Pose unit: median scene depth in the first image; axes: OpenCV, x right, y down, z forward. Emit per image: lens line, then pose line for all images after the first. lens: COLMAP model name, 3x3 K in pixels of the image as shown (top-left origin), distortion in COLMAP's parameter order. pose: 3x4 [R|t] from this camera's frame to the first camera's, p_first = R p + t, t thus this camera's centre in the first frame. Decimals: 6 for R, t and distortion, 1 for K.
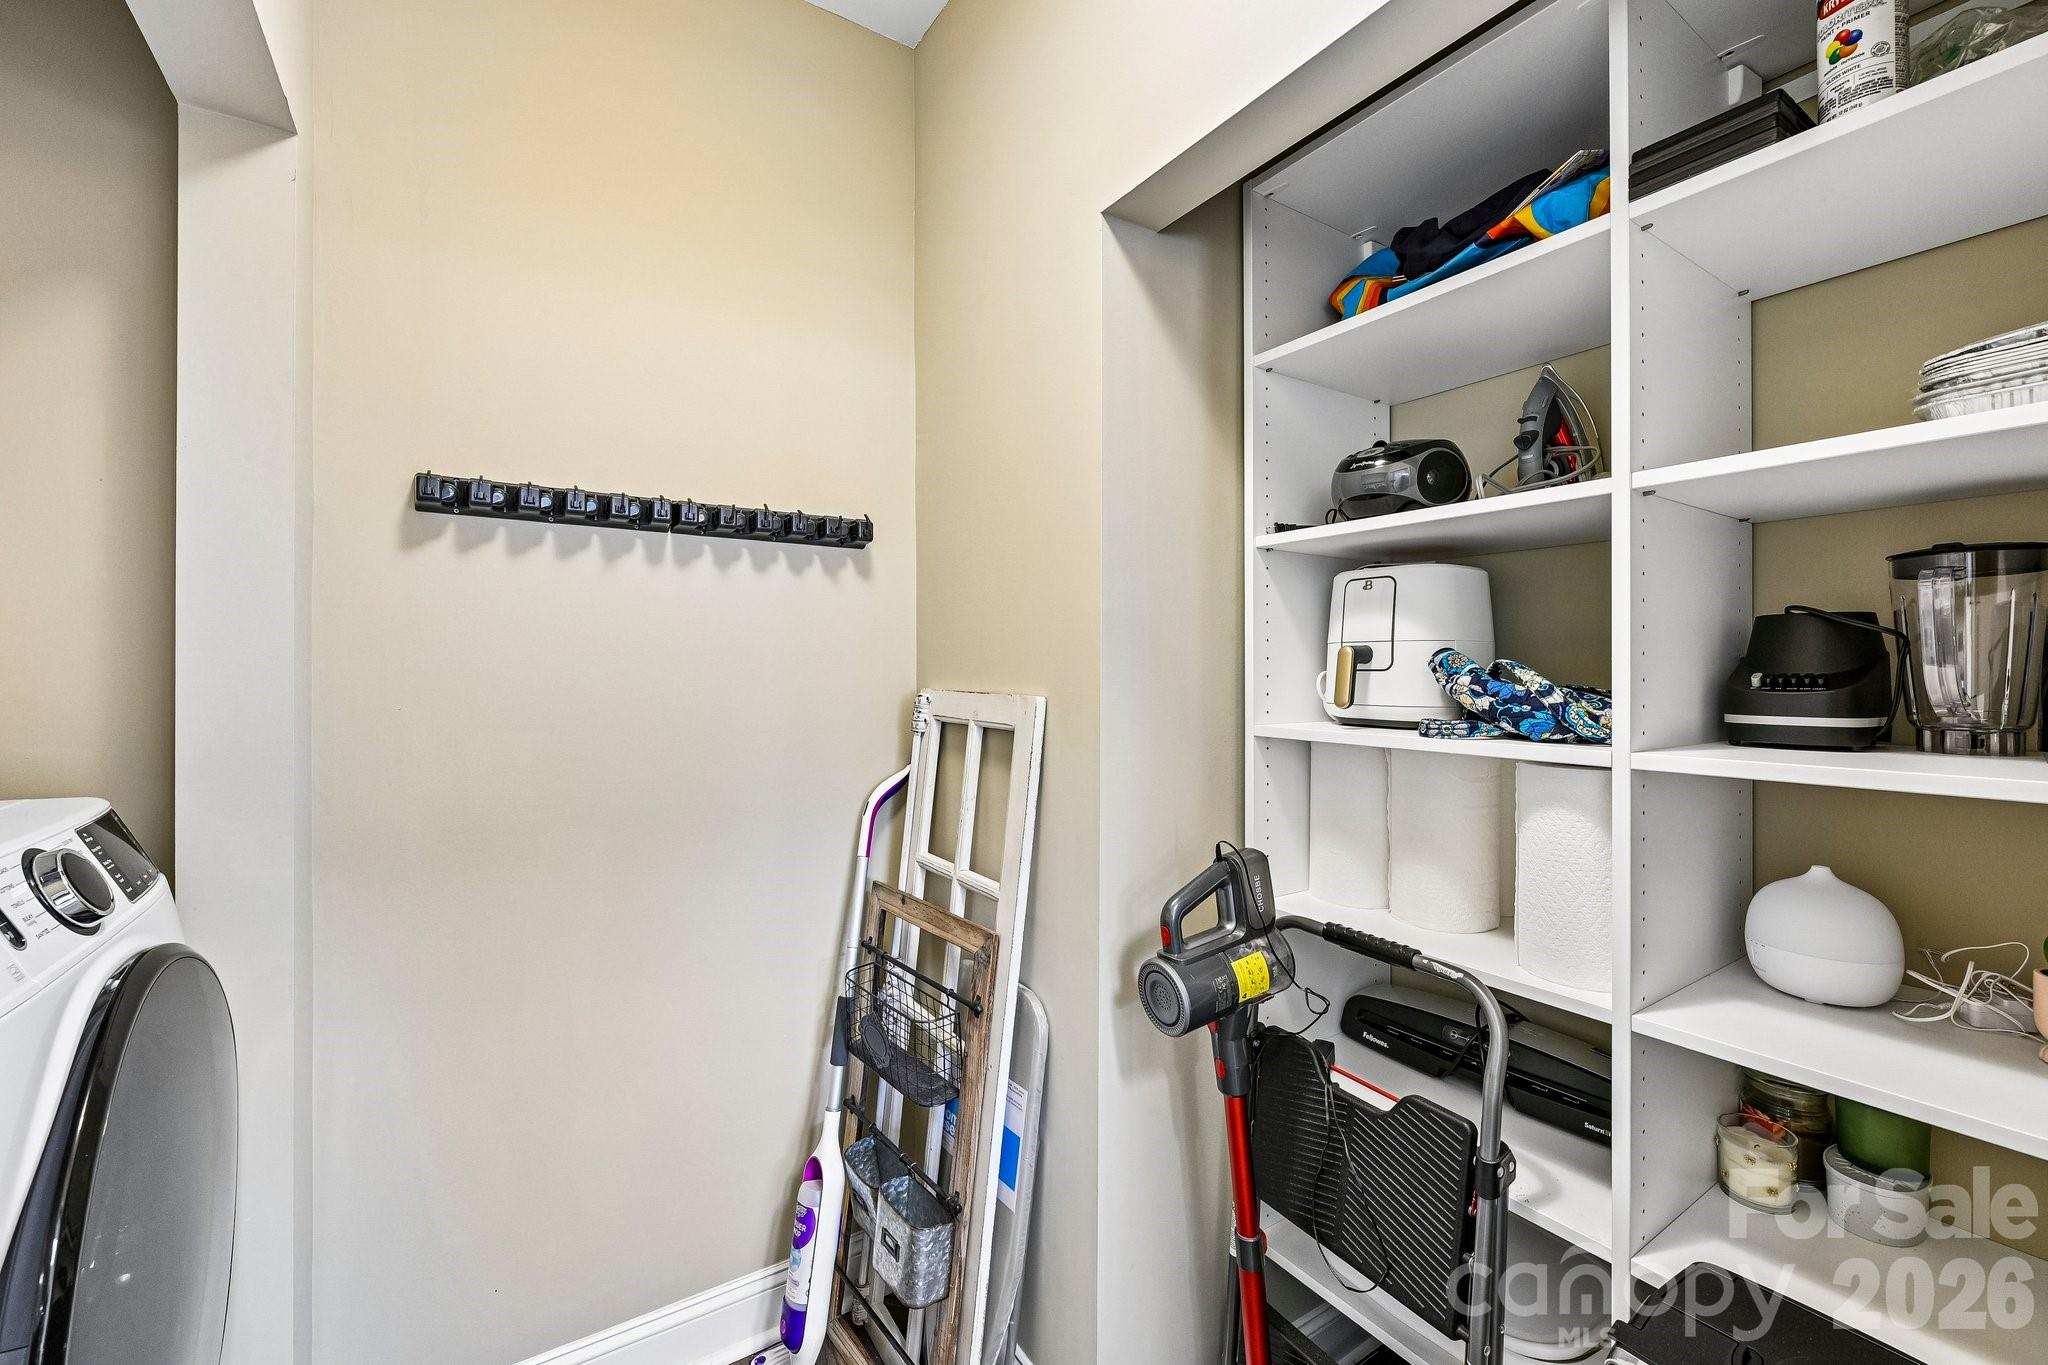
lens RADIAL K [[824.8, 0, 1018.8], [0, 824.8, 675.6], [0, 0, 1]] dist [-0.001441, -0.000548]
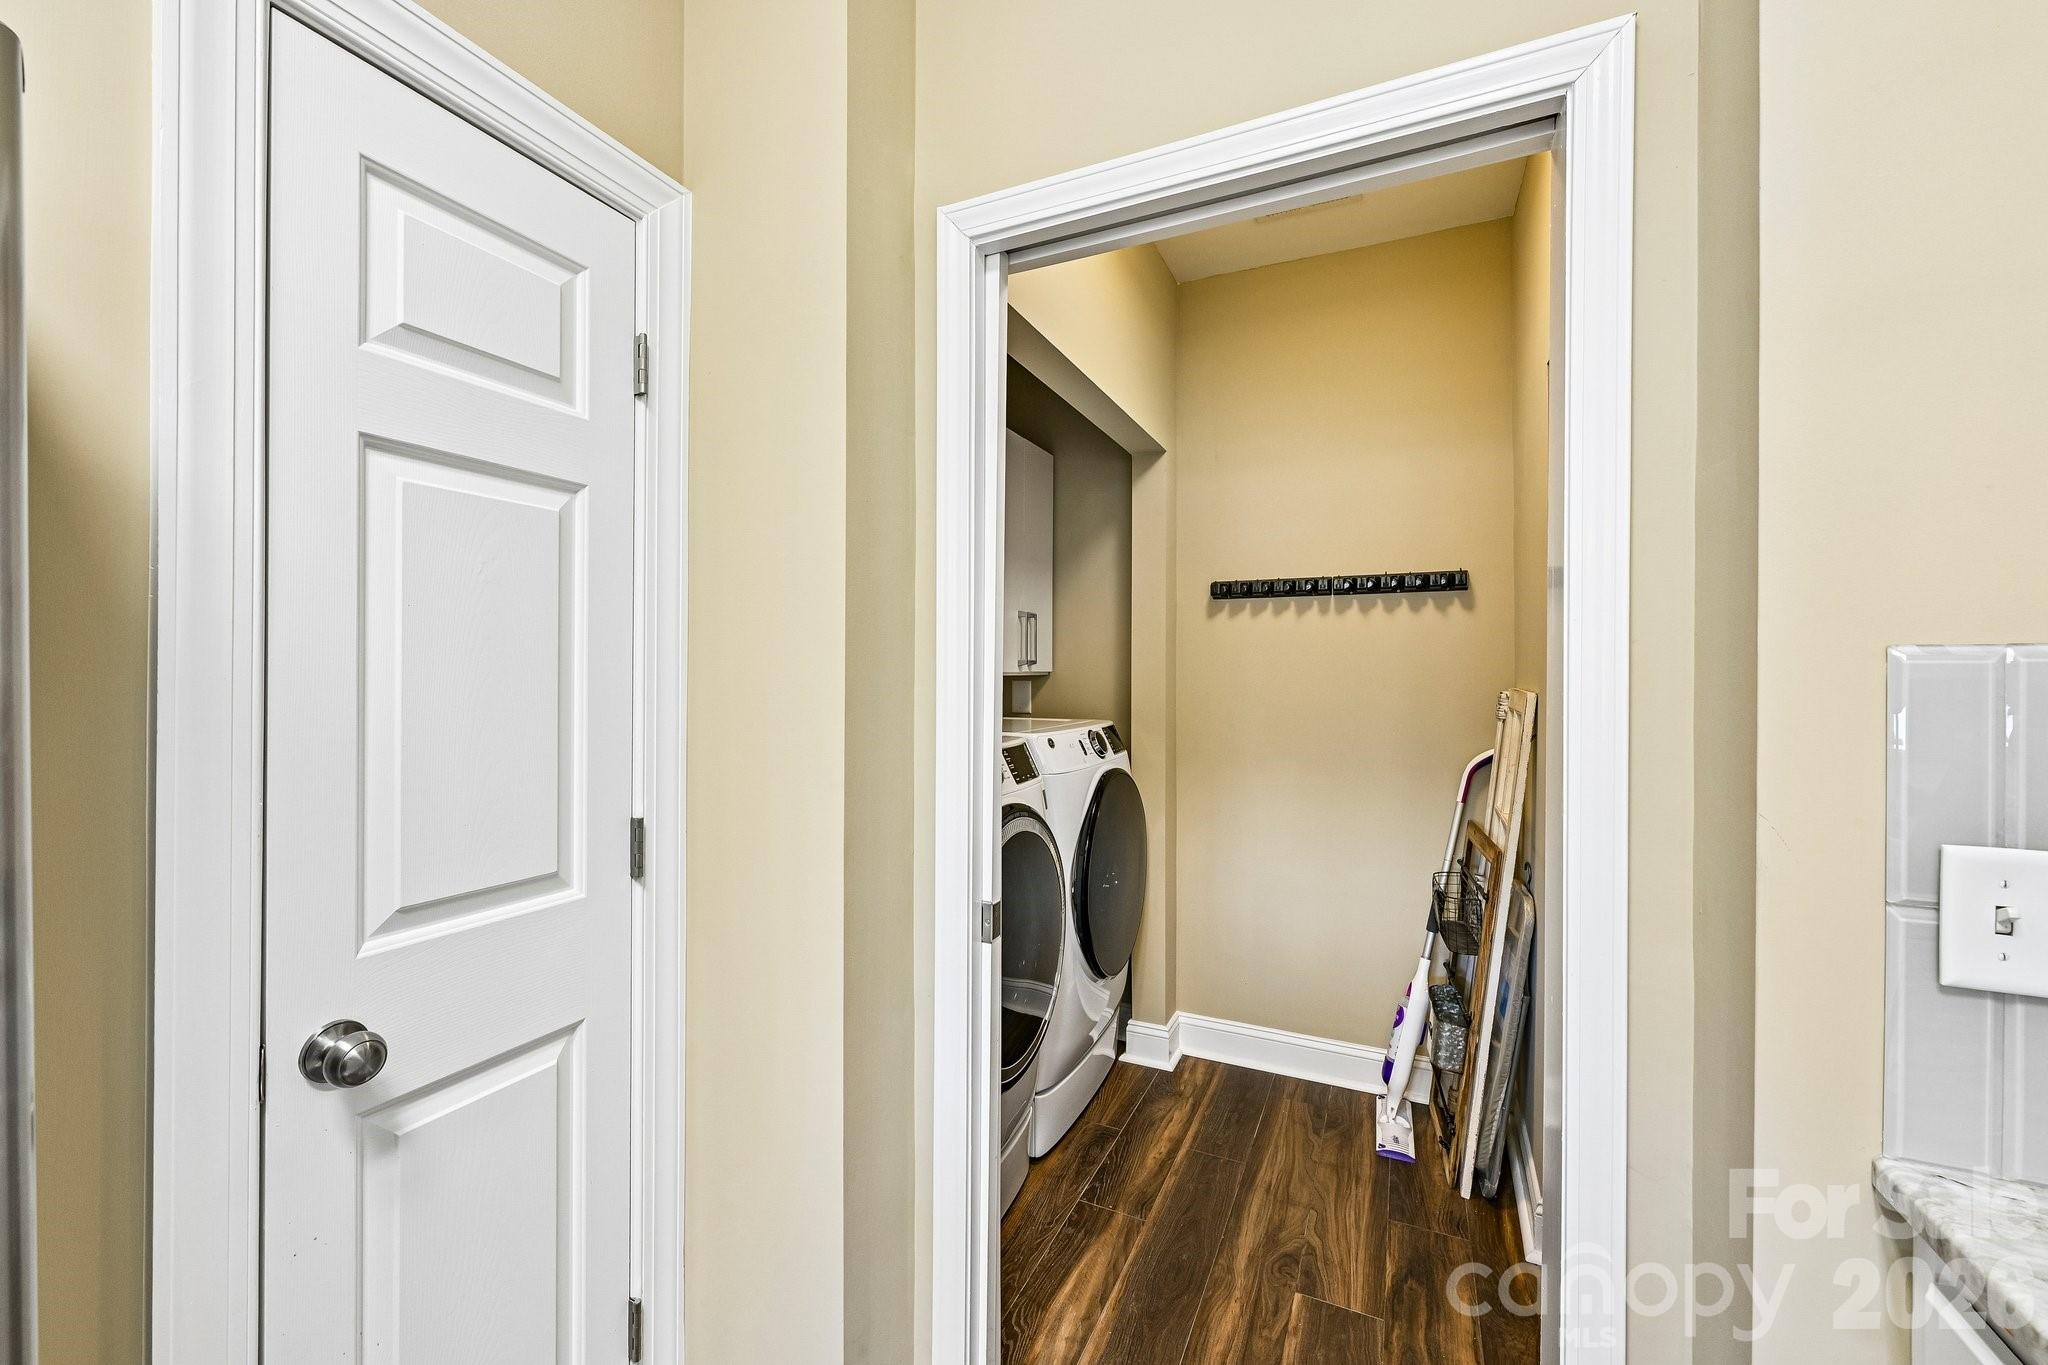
lens RADIAL K [[824.8, 0, 1018.8], [0, 824.8, 675.6], [0, 0, 1]] dist [-0.001441, -0.000548]
pose [[0.549631, -0.000759, -0.835407, 0.748729], [-0.005215, 0.999977, -0.004339, 0.006720], [0.835391, 0.006742, 0.549615, -0.565042]]
